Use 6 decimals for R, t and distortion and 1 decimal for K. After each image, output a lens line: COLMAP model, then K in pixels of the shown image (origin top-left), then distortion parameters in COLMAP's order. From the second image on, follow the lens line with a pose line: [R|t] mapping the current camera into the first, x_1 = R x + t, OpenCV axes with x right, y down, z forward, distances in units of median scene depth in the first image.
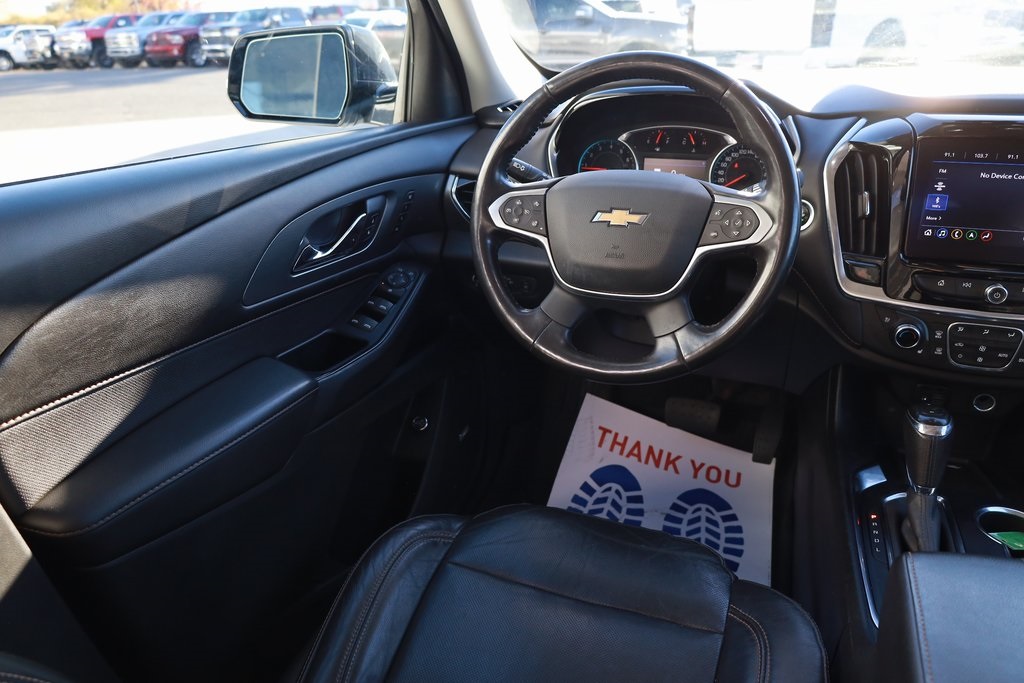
lens RADIAL K [[696.7, 0, 512.0], [0, 696.7, 341.5], [0, 0, 1]] dist [-0.004719, -0.005372]
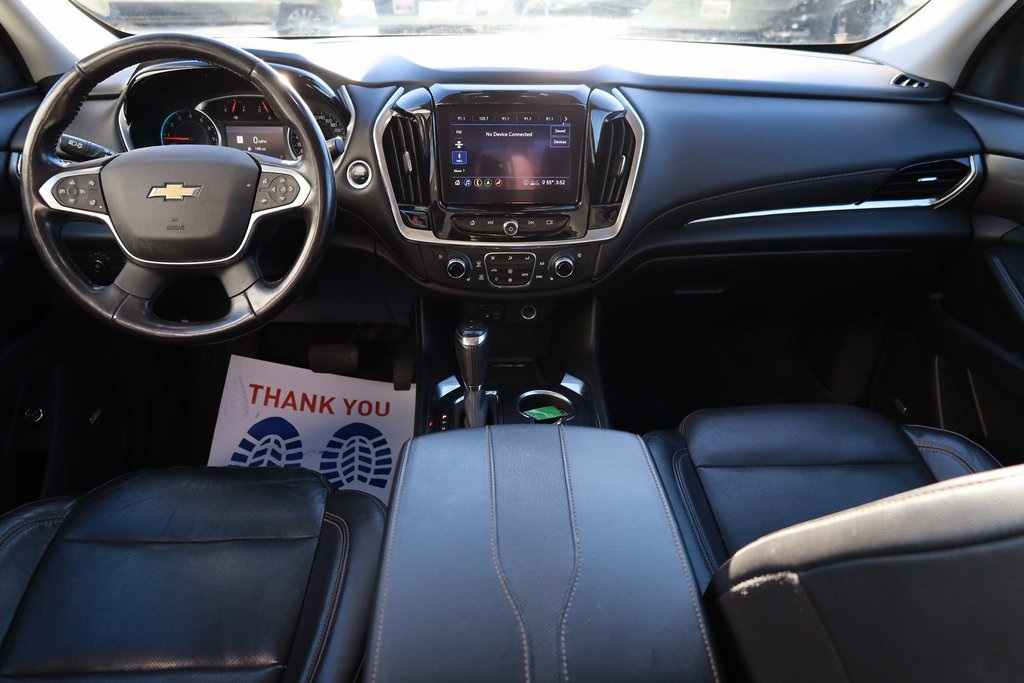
lens RADIAL K [[693.1, 0, 498.2], [0, 693.1, 341.3], [0, 0, 1]] dist [-0.002074, 0.000512]
pose [[0.915487, -0.157054, 0.370430, 0.162552], [0.129748, 0.986723, 0.097688, 0.009580], [-0.380854, -0.041369, 0.923709, -0.170122]]
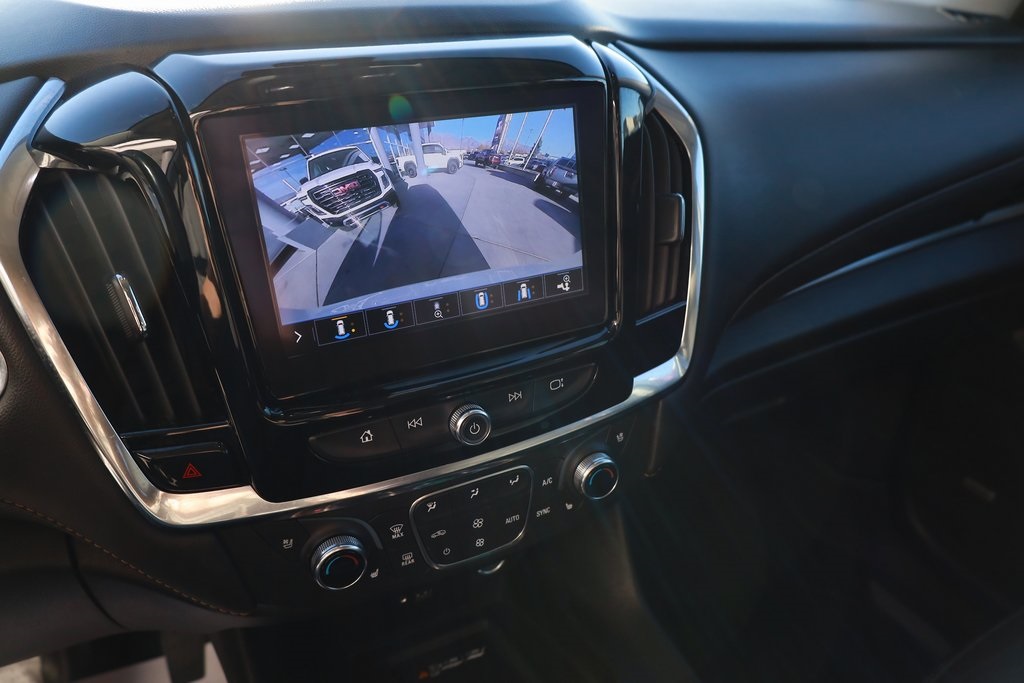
lens RADIAL K [[763.8, 0, 539.9], [0, 763.8, 349.8], [0, 0, 1]] dist [-0.027682, 0.001273]
pose [[0.645270, -0.320919, 0.693280, 0.363313], [0.296581, 0.941544, 0.159797, -0.176635], [-0.704035, 0.102502, 0.702729, 0.565638]]
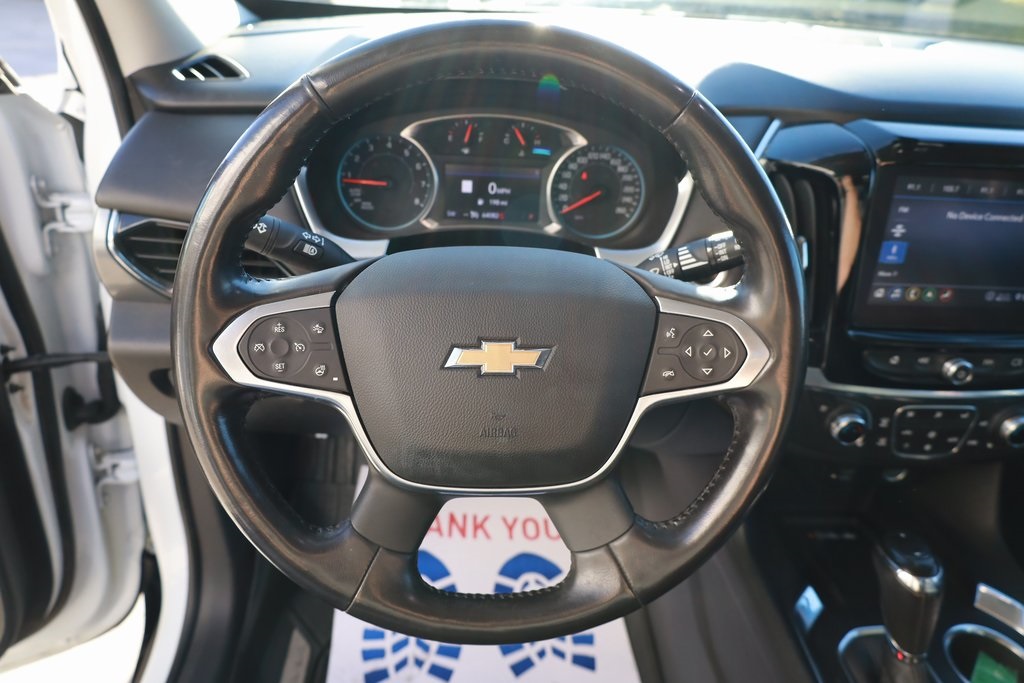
lens RADIAL K [[726.4, 0, 527.6], [0, 726.4, 352.7], [0, 0, 1]] dist [-0.017097, 0.001097]
pose [[0.906309, -0.142010, 0.398042, -0.034811], [0.092601, 0.985695, 0.140822, -0.230030], [-0.412346, -0.090769, 0.906494, 0.458855]]
